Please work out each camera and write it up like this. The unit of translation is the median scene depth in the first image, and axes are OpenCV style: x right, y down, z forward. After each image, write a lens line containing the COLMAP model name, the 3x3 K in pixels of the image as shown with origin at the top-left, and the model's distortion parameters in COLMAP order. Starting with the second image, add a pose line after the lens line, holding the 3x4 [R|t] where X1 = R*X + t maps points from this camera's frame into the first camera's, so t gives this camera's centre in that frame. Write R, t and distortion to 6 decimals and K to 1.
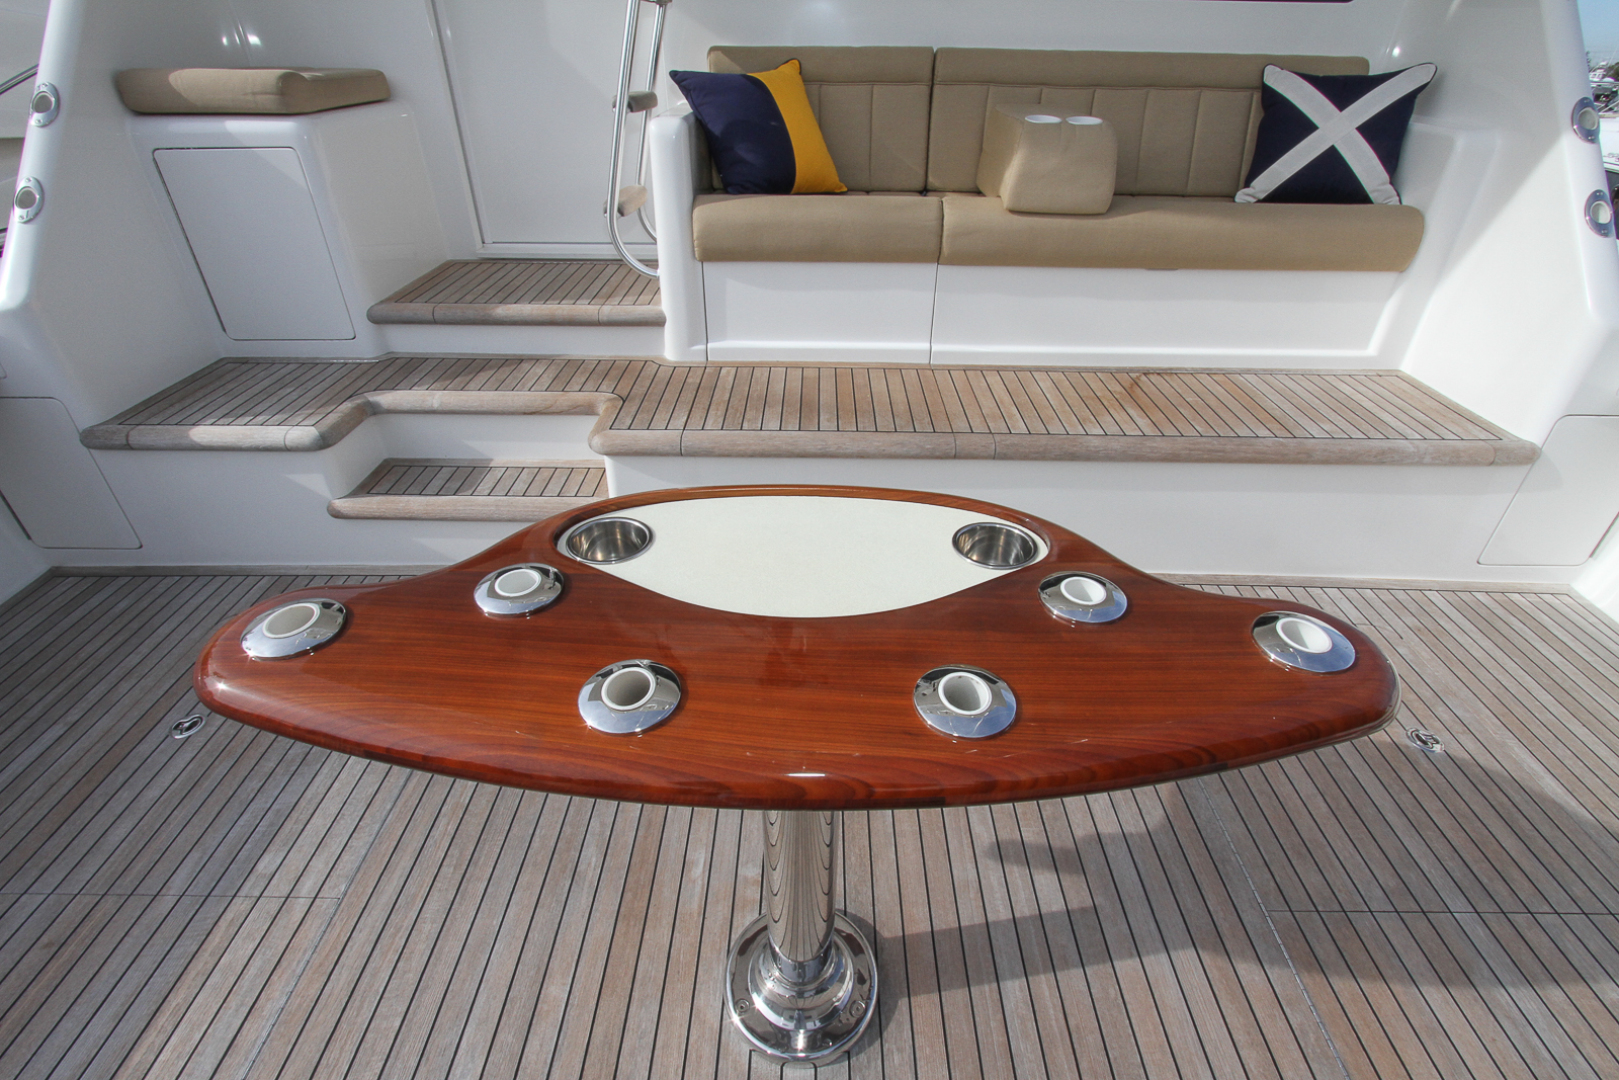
lens RADIAL K [[731.9, 0, 809.5], [0, 731.9, 540.0], [0, 0, 1]] dist [-0.023841, 0.007570]
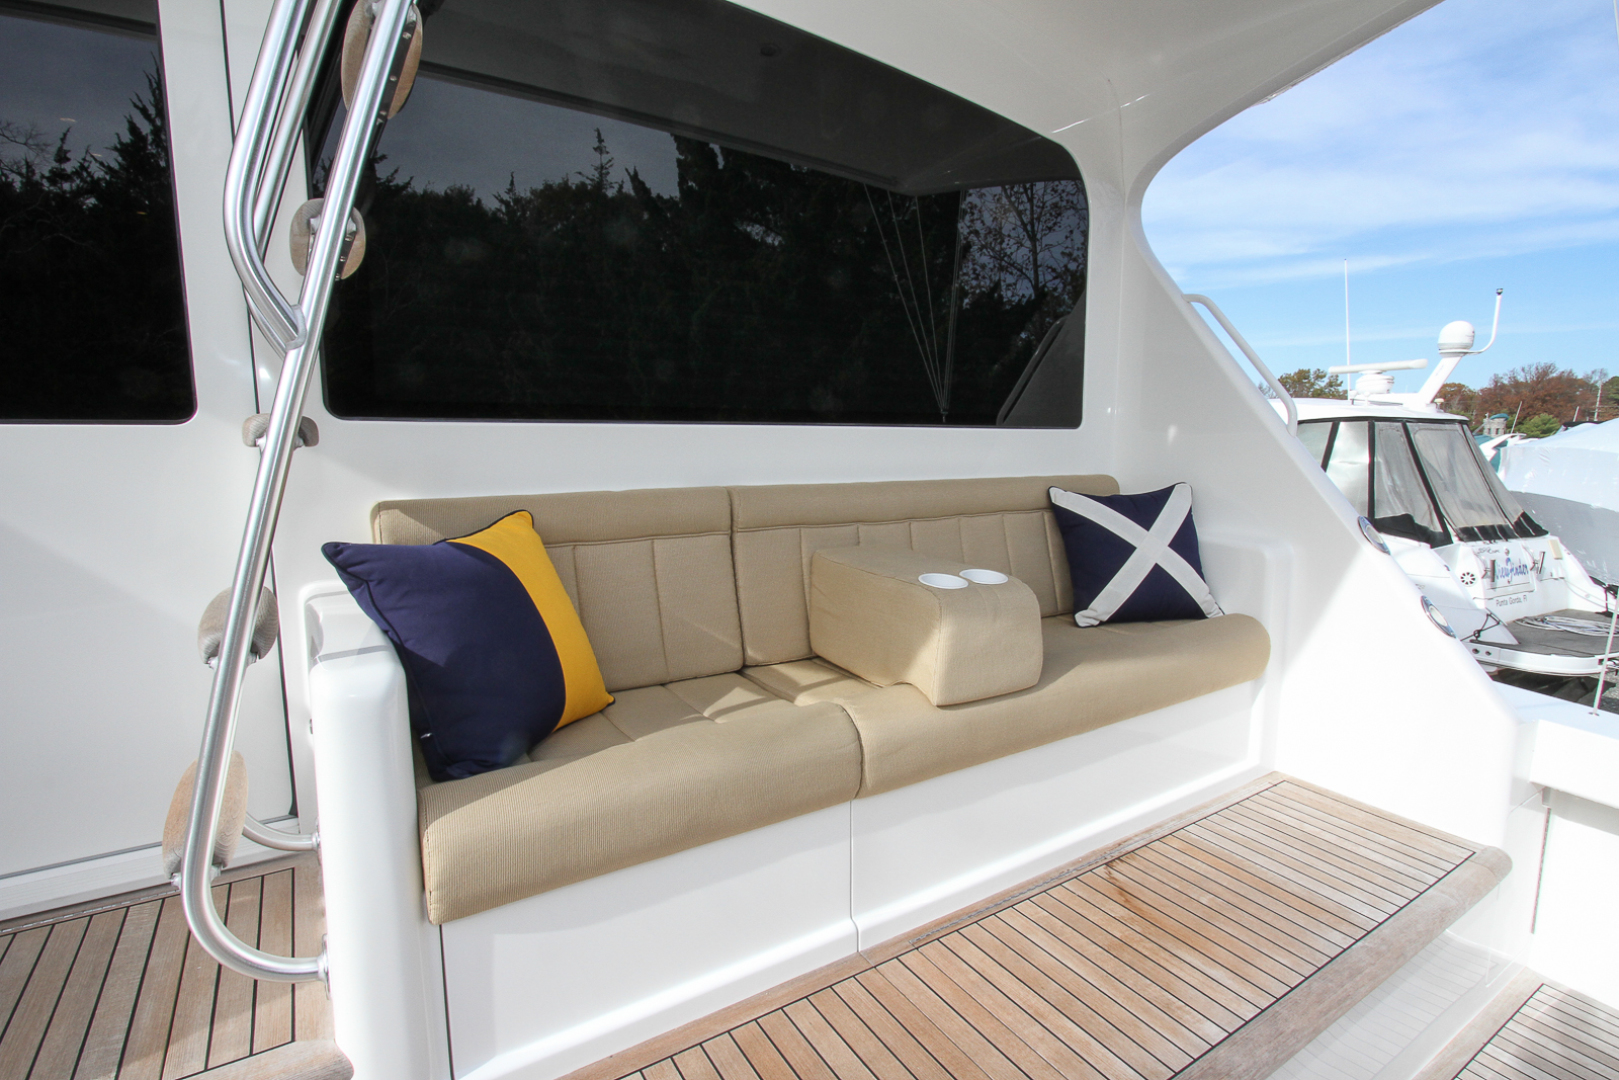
lens RADIAL K [[786.0, 0, 803.4], [0, 786.0, 582.7], [0, 0, 1]] dist [-0.005030, -0.000690]
pose [[0.844628, -0.105026, 0.524951, -0.185418], [0.301665, 0.903441, -0.304619, -0.343884], [-0.442269, 0.415650, 0.794754, 0.398267]]
